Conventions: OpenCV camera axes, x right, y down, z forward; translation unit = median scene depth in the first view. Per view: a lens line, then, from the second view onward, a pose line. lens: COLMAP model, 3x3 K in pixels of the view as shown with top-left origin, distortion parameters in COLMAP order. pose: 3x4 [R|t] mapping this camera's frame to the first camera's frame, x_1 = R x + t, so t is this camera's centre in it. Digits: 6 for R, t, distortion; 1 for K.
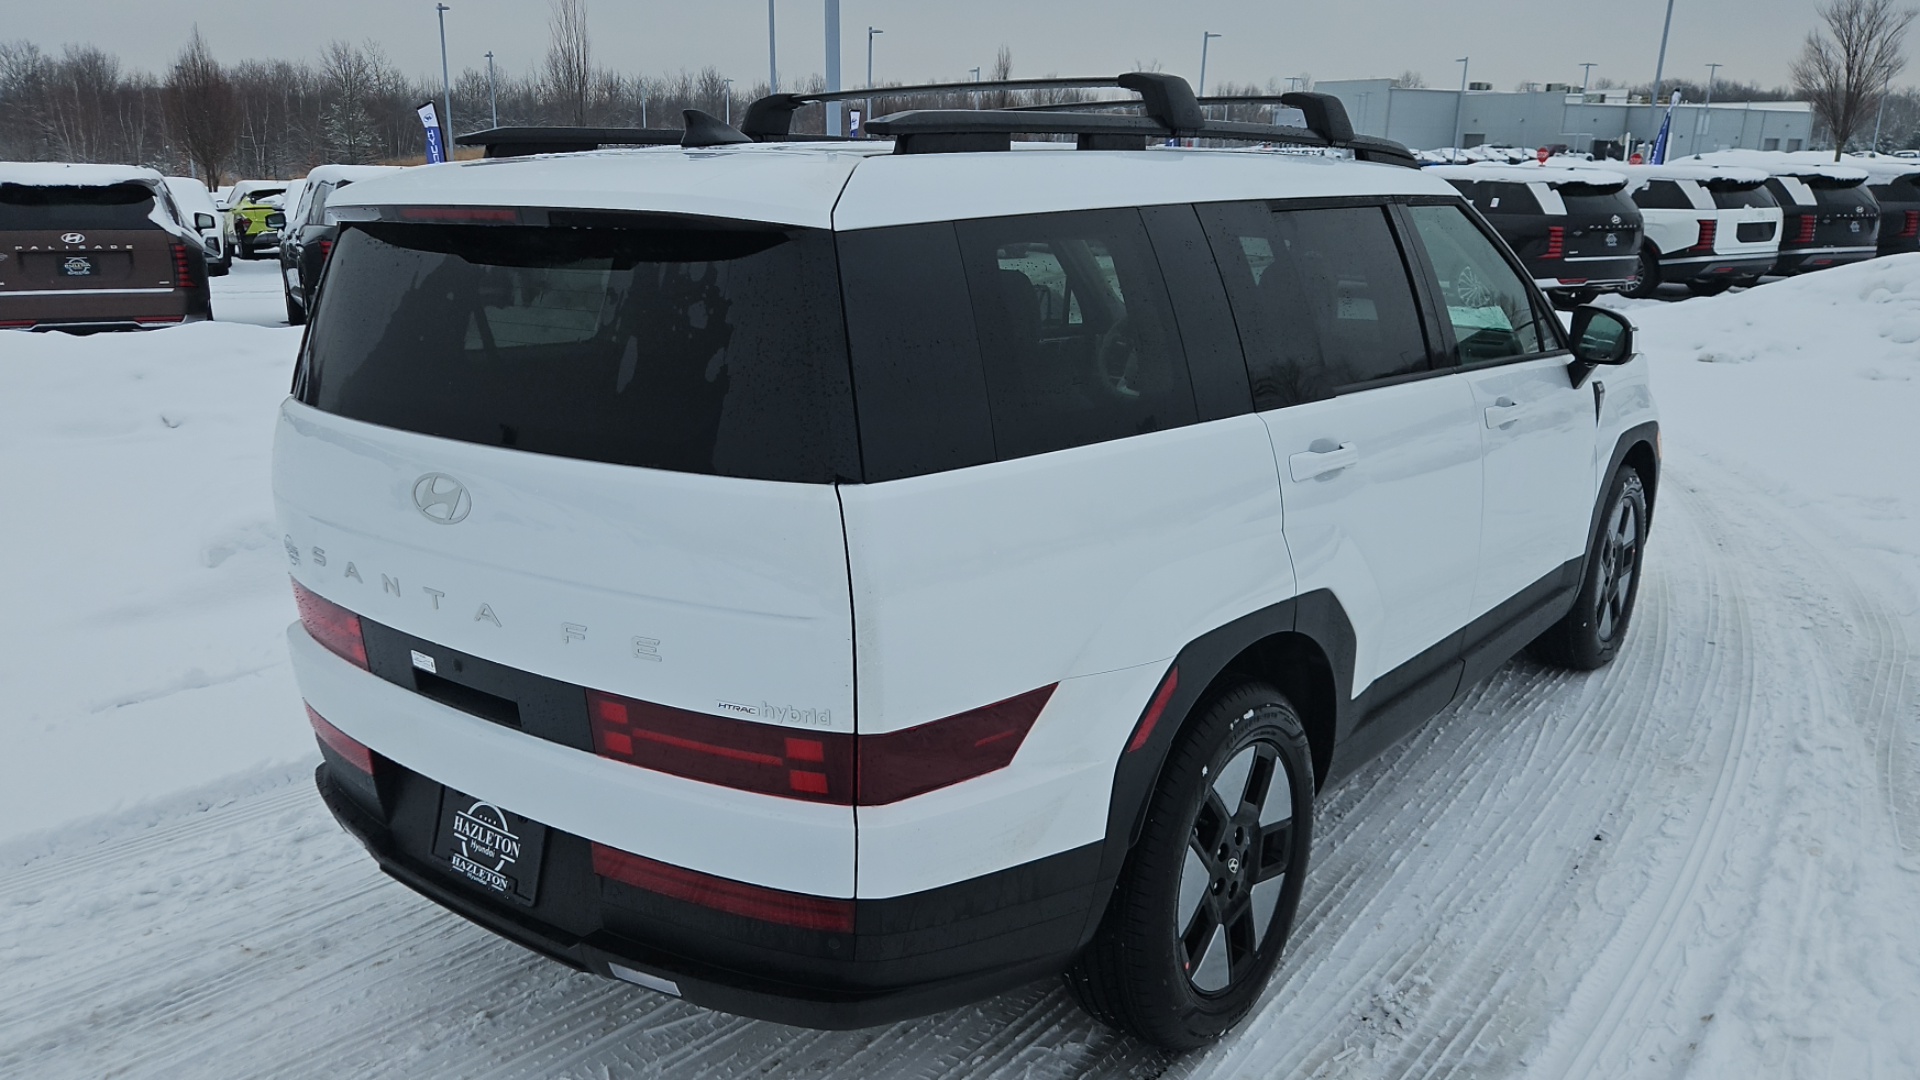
lens RADIAL K [[1414.2, 0, 931.1], [0, 1414.2, 543.9], [0, 0, 1]] dist [0.070891, -0.057194]
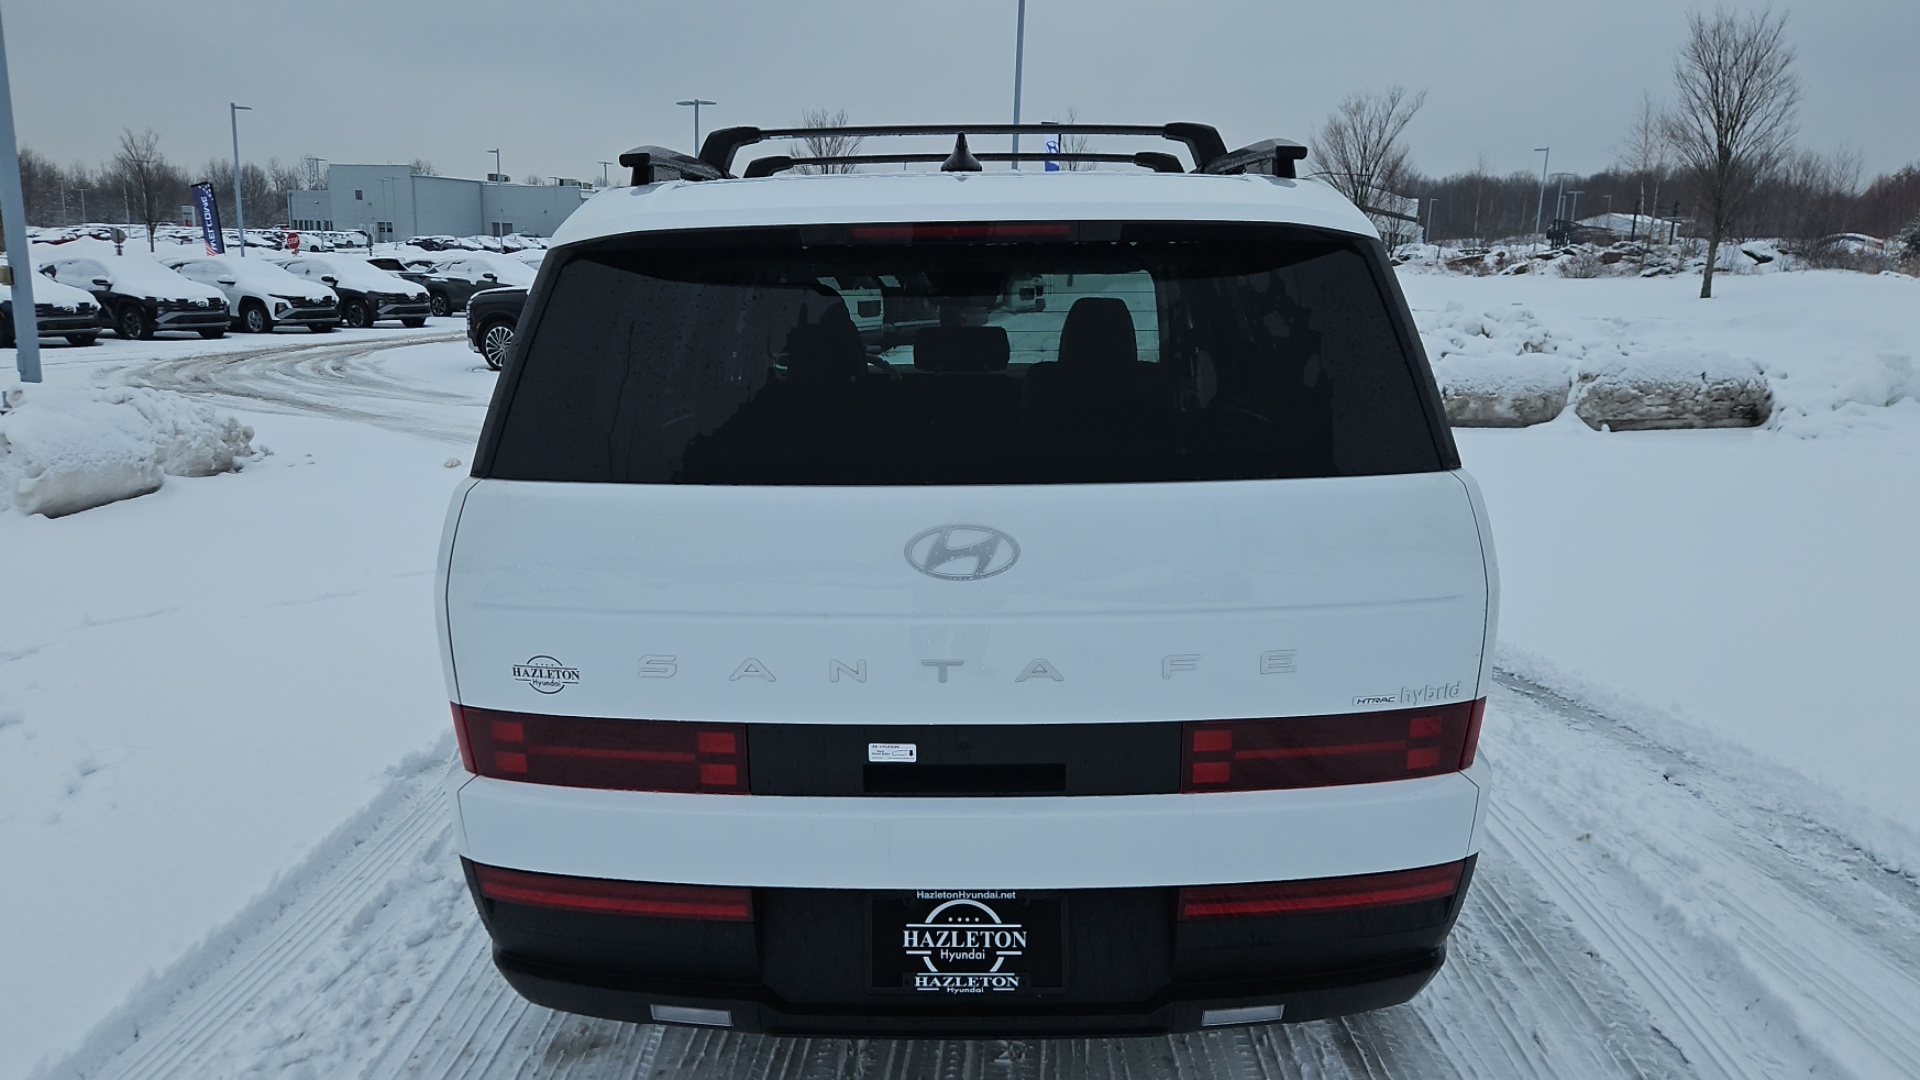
lens RADIAL K [[1410.5, 0, 945.5], [0, 1410.5, 561.3], [0, 0, 1]] dist [0.093771, -0.088899]
pose [[0.791047, -0.125705, 0.598701, -0.810238], [0.153431, 0.988148, 0.004751, -0.029890], [-0.592202, 0.088101, 0.800959, 0.287872]]
